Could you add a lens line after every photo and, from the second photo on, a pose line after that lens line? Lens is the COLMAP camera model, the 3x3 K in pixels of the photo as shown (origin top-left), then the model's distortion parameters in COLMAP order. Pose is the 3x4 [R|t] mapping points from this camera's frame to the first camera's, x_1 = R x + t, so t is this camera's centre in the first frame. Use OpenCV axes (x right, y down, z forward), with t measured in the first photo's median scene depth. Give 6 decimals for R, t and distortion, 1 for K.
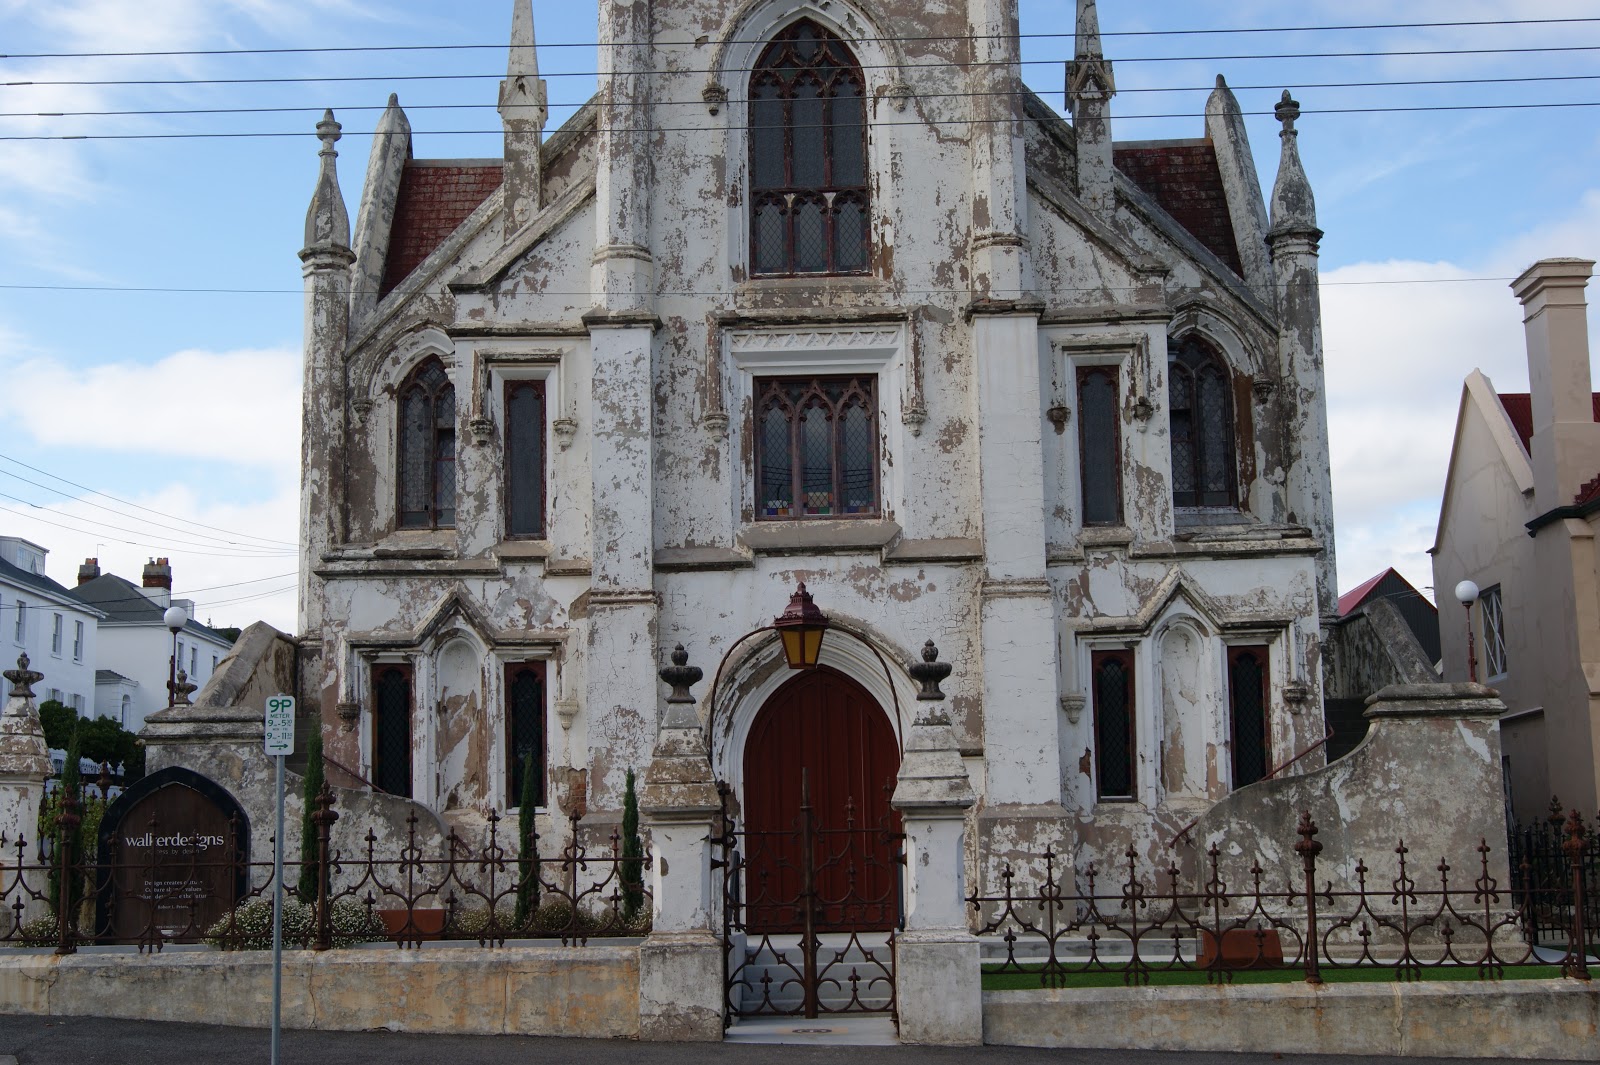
lens RADIAL K [[2009.0, 0, 800.0], [0, 2009.0, 532.5], [0, 0, 1]] dist [-0.032949, -0.012869]
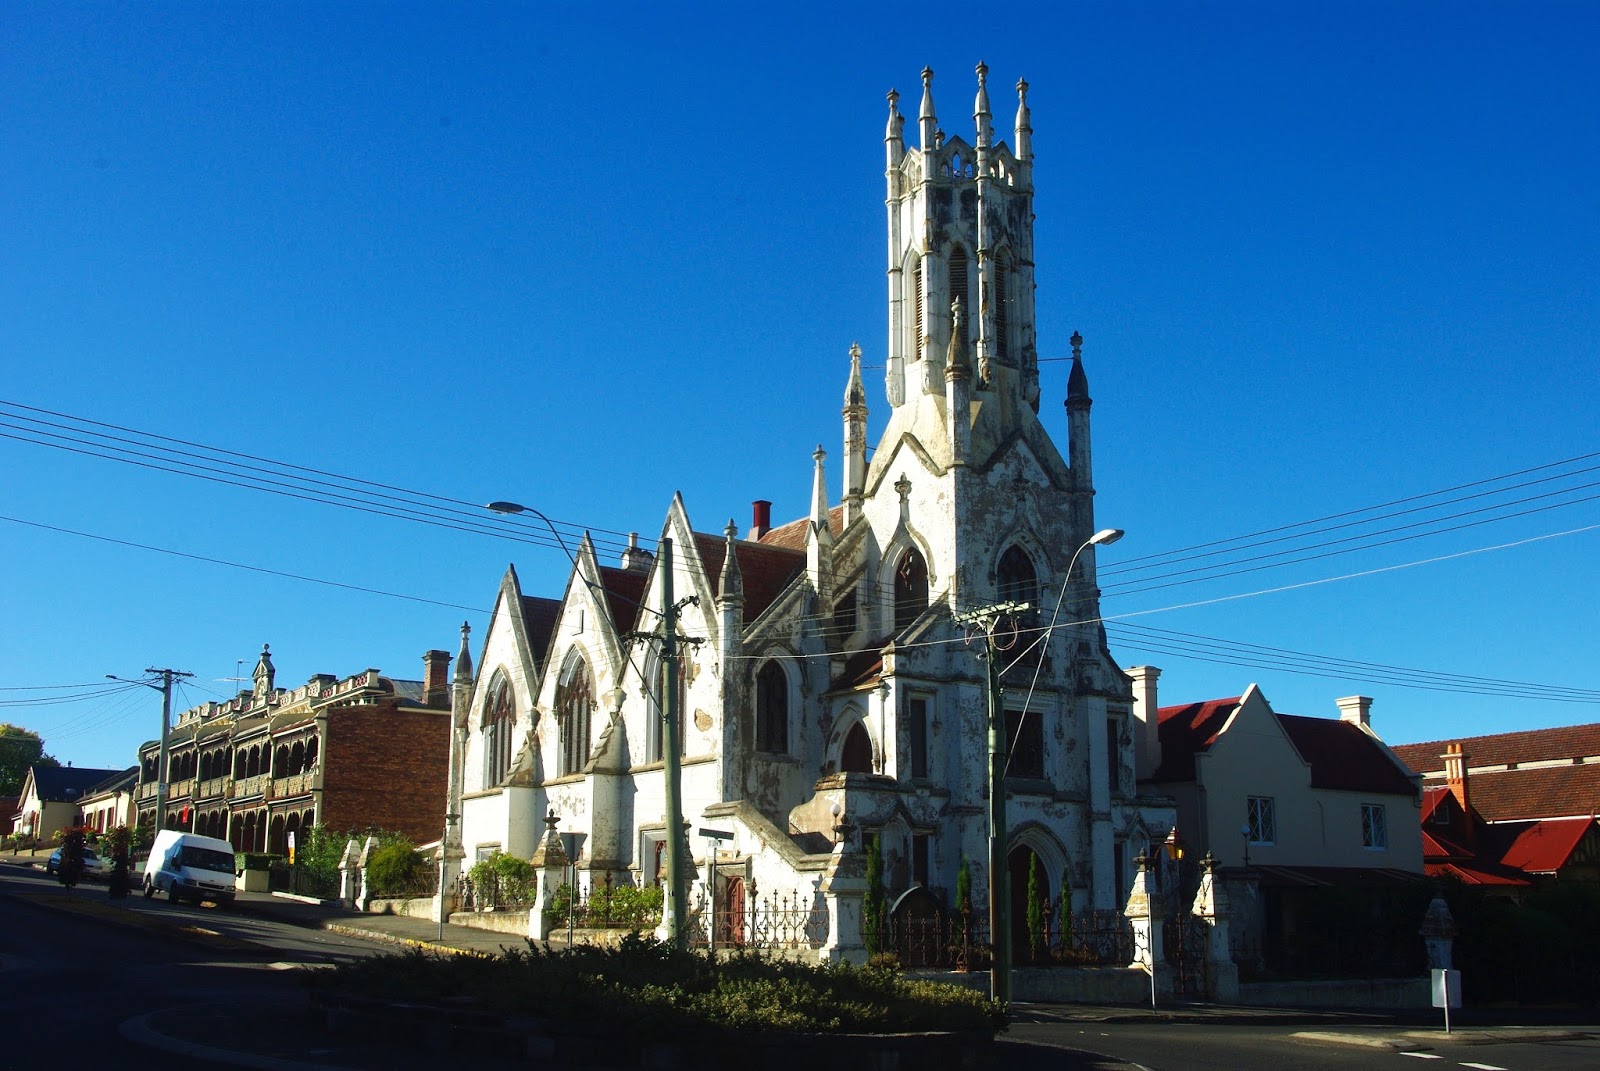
lens RADIAL K [[1638.3, 0, 800.0], [0, 1638.3, 535.5], [0, 0, 1]] dist [-0.048589, 0.003723]
pose [[0.799799, 0.158318, 0.579014, -1.284070], [-0.116641, 0.987196, -0.108808, -0.045767], [-0.588826, 0.019488, 0.808025, -0.324555]]
